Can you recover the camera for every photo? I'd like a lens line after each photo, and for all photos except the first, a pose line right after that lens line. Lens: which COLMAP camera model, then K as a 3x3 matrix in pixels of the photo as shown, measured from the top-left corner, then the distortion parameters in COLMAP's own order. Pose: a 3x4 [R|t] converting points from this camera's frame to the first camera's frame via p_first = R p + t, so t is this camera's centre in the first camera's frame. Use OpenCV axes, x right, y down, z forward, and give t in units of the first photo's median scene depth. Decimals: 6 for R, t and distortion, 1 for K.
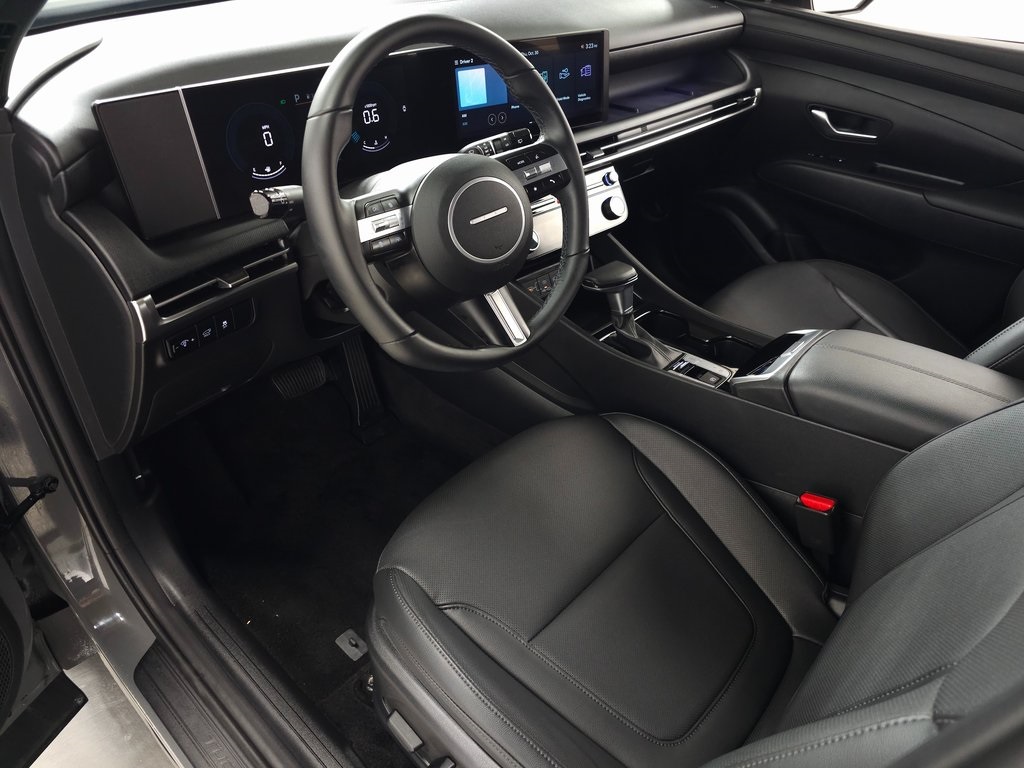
lens RADIAL K [[703.3, 0, 518.3], [0, 703.3, 387.6], [0, 0, 1]] dist [0.031494, -0.039429]
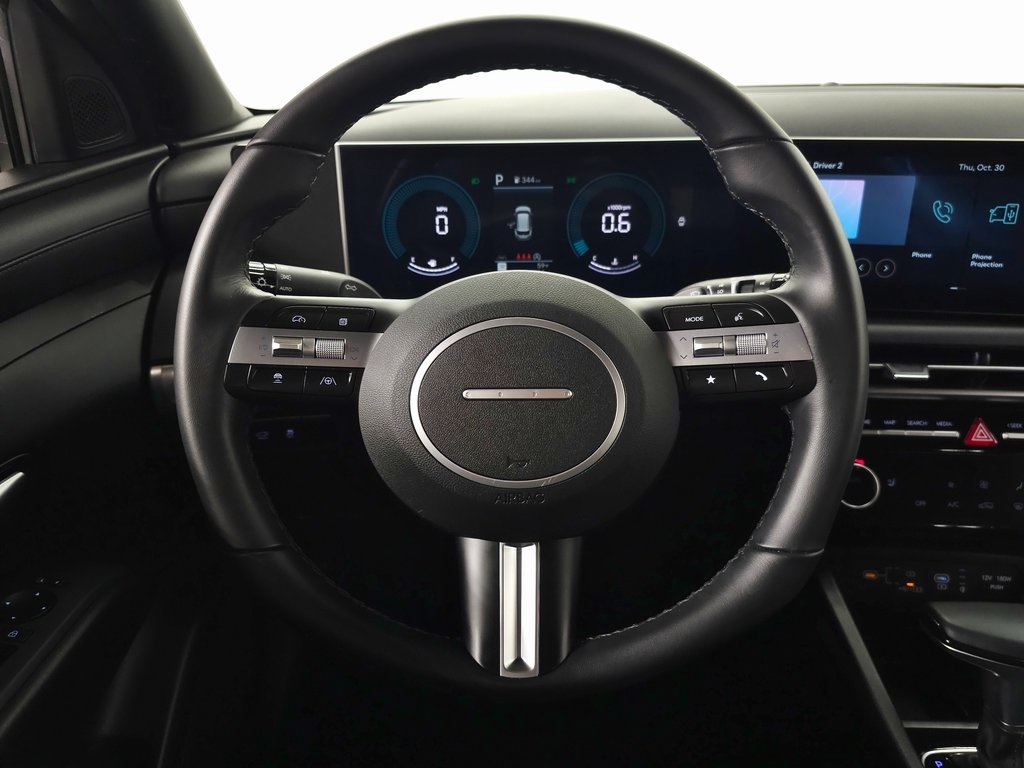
lens RADIAL K [[703.2, 0, 512.0], [0, 703.2, 384.0], [0, 0, 1]] dist [0.027908, -0.034149]
pose [[0.657698, 0.269514, -0.703417, 0.216532], [-0.411075, 0.910916, -0.035339, -0.170845], [0.631230, 0.312399, 0.709898, 0.481937]]
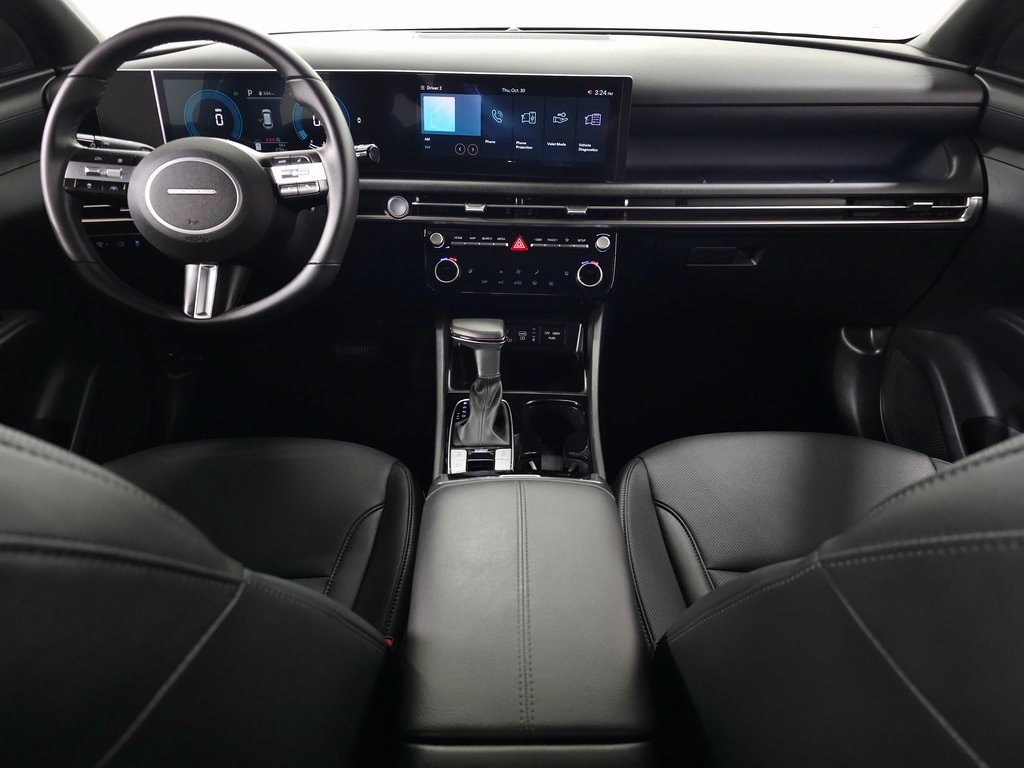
lens RADIAL K [[693.2, 0, 510.8], [0, 693.2, 379.4], [0, 0, 1]] dist [0.051498, -0.053940]
pose [[0.673173, 0.347116, -0.652954, 0.820370], [-0.415199, 0.908085, 0.054691, -0.179887], [0.611922, 0.234289, 0.755420, 0.403088]]
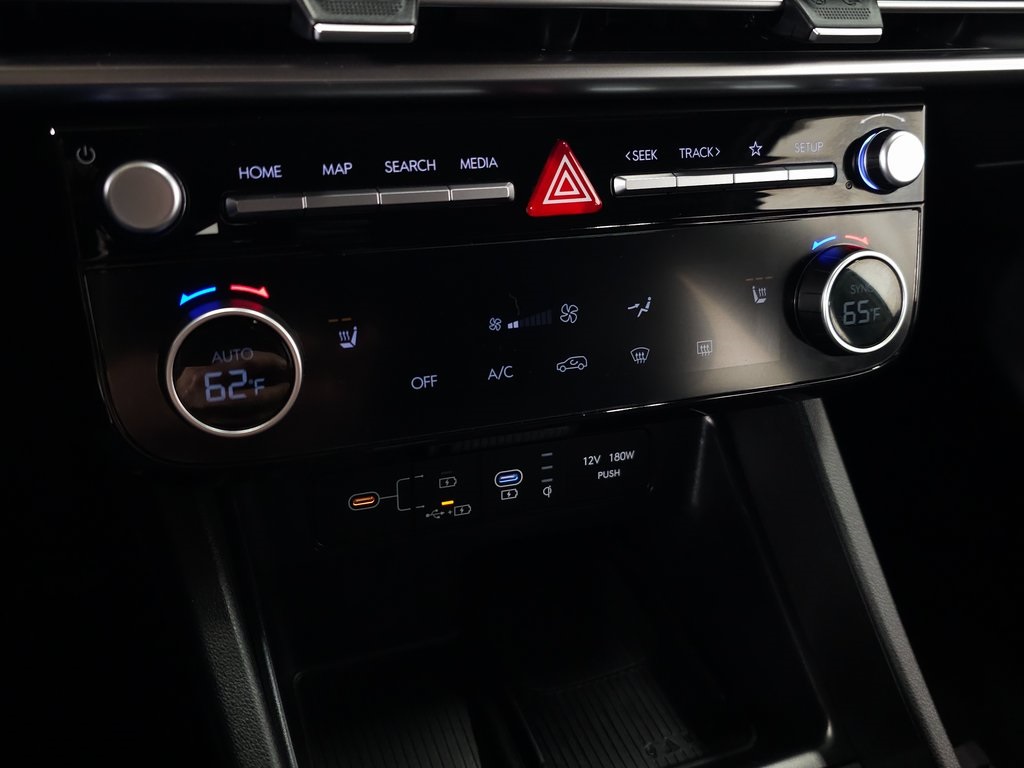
lens RADIAL K [[950.3, 0, 512.0], [0, 950.3, 384.0], [0, 0, 1]] dist [0.044715, -0.120687]
pose [[0.896553, 0.371774, -0.240786, 0.152184], [-0.344683, 0.926998, 0.147879, -0.293962], [0.278185, -0.049587, 0.959247, 0.858982]]
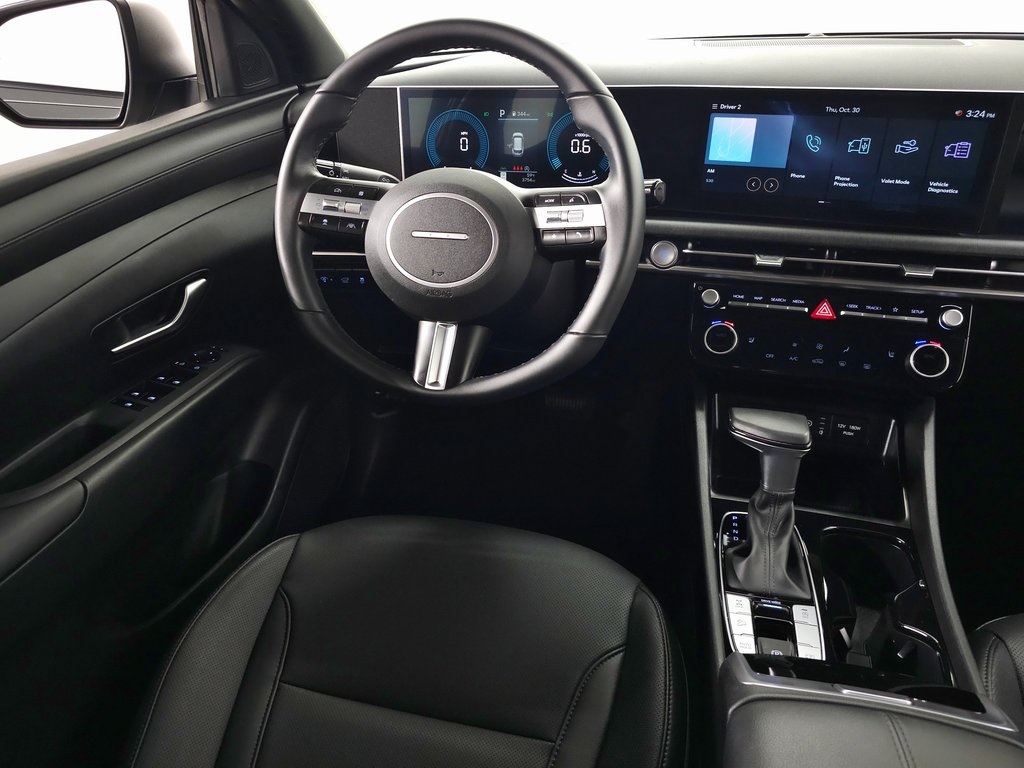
lens RADIAL K [[693.2, 0, 510.8], [0, 693.2, 379.4], [0, 0, 1]] dist [0.051498, -0.053940]
pose [[0.466384, 0.386396, -0.795729, 0.568713], [-0.479869, 0.866201, 0.139361, -0.185501], [0.743110, 0.316850, 0.589401, 0.447360]]
